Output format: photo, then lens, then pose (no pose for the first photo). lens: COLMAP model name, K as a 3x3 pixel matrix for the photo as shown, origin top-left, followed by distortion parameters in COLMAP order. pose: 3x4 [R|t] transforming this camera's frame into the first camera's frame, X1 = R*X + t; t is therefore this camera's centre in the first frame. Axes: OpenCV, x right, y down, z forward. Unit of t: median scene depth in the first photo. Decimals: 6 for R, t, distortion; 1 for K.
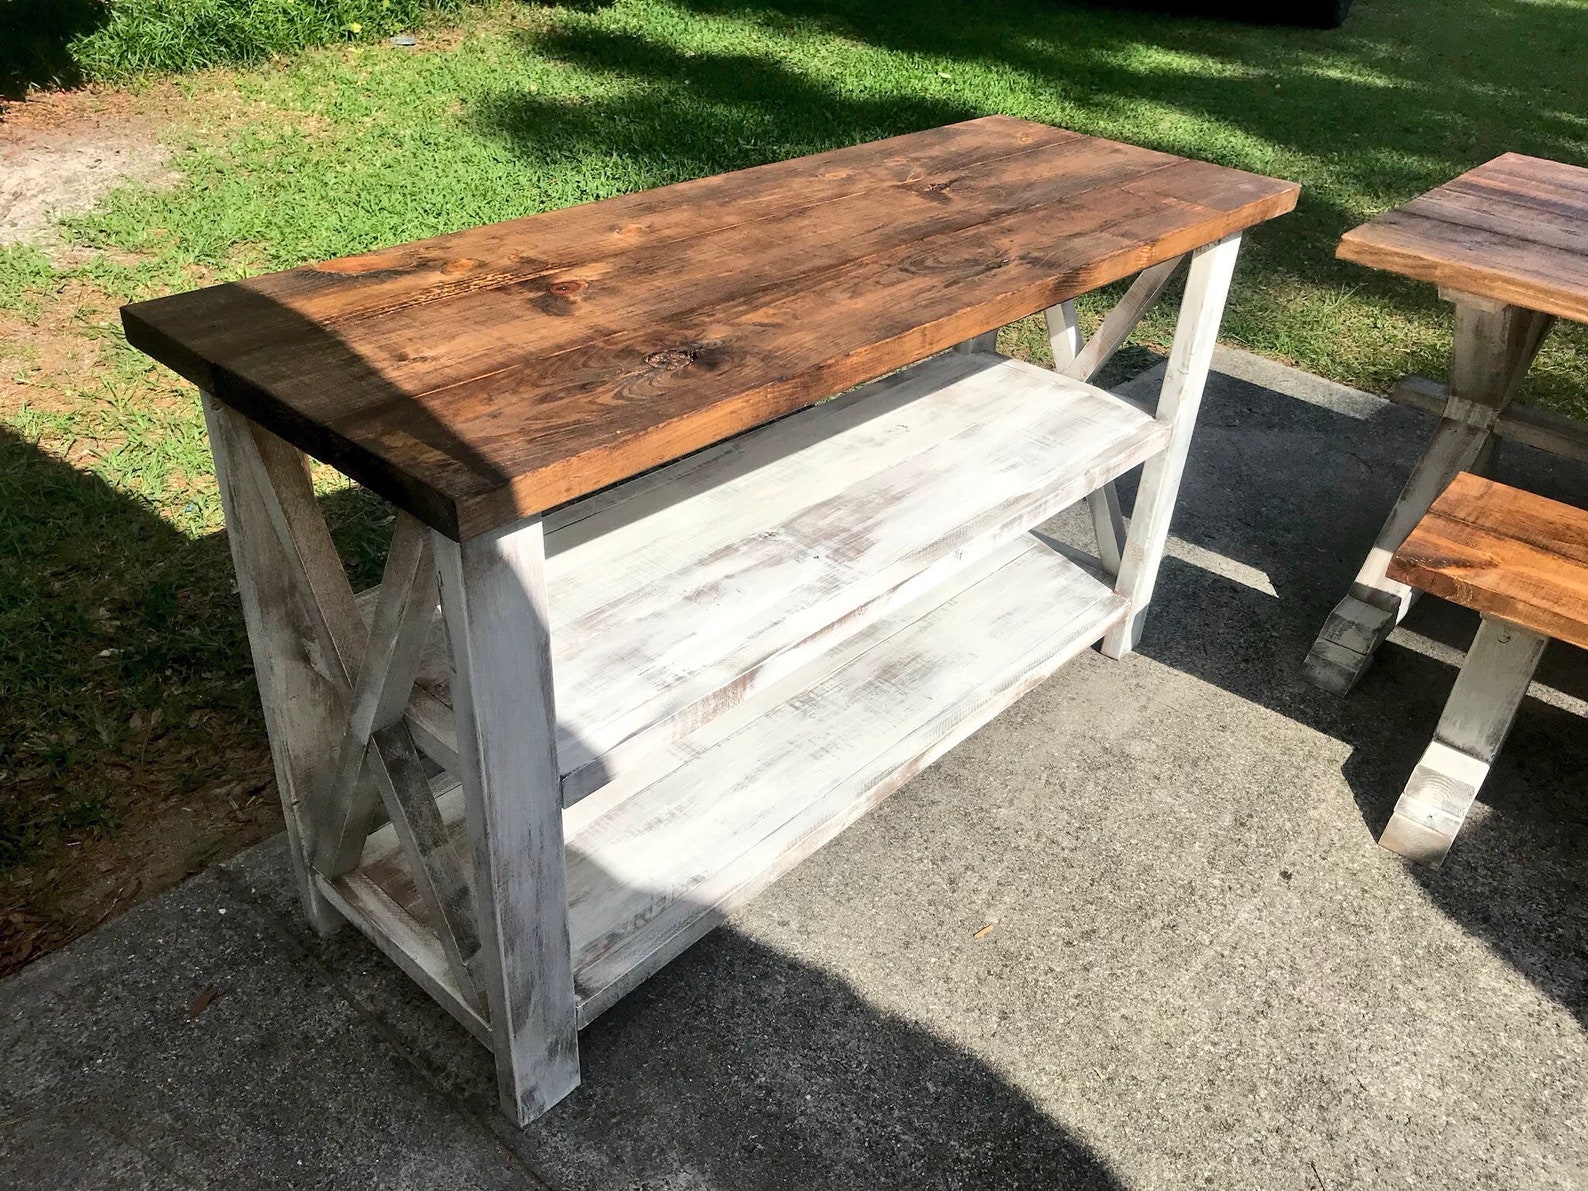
lens RADIAL K [[1312.6, 0, 797.9], [0, 1312.6, 596.3], [0, 0, 1]] dist [0.021494, -0.026239]
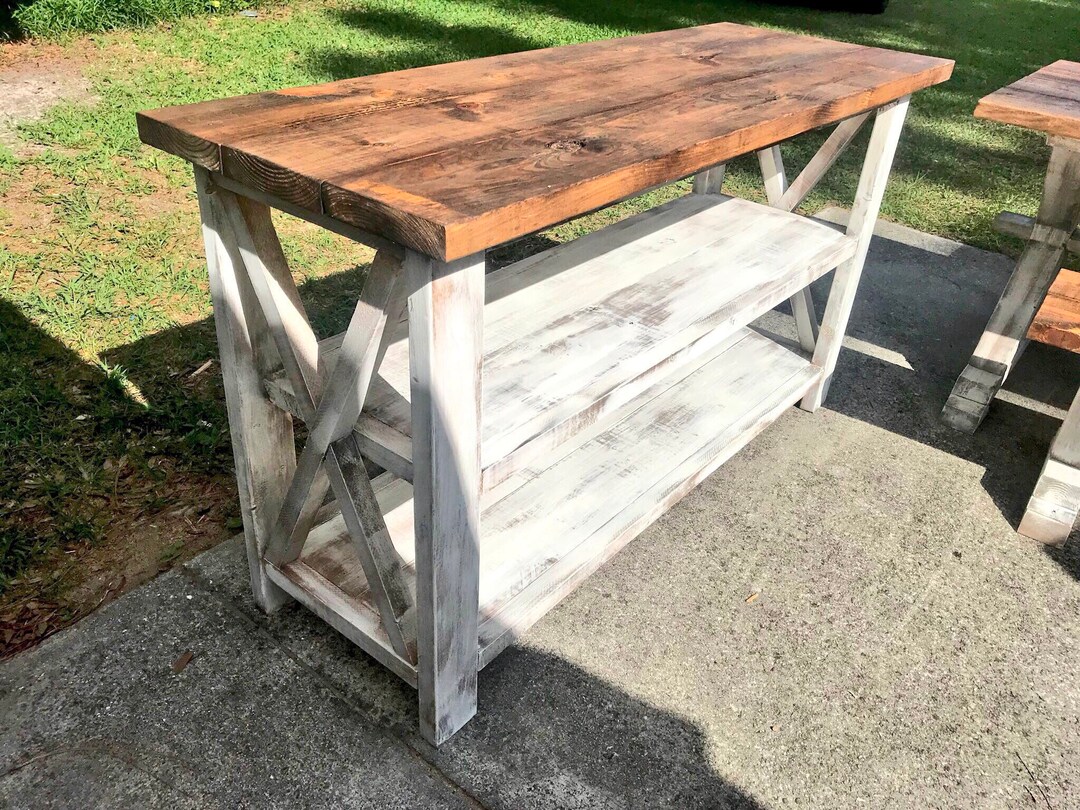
lens RADIAL K [[892.7, 0, 542.0], [0, 892.7, 406.5], [0, 0, 1]] dist [0.021494, -0.026239]
pose [[0.998853, -0.018659, 0.044108, -0.113816], [0.019125, 0.999765, -0.010164, 0.060614], [-0.043908, 0.010996, 0.998975, 0.076922]]
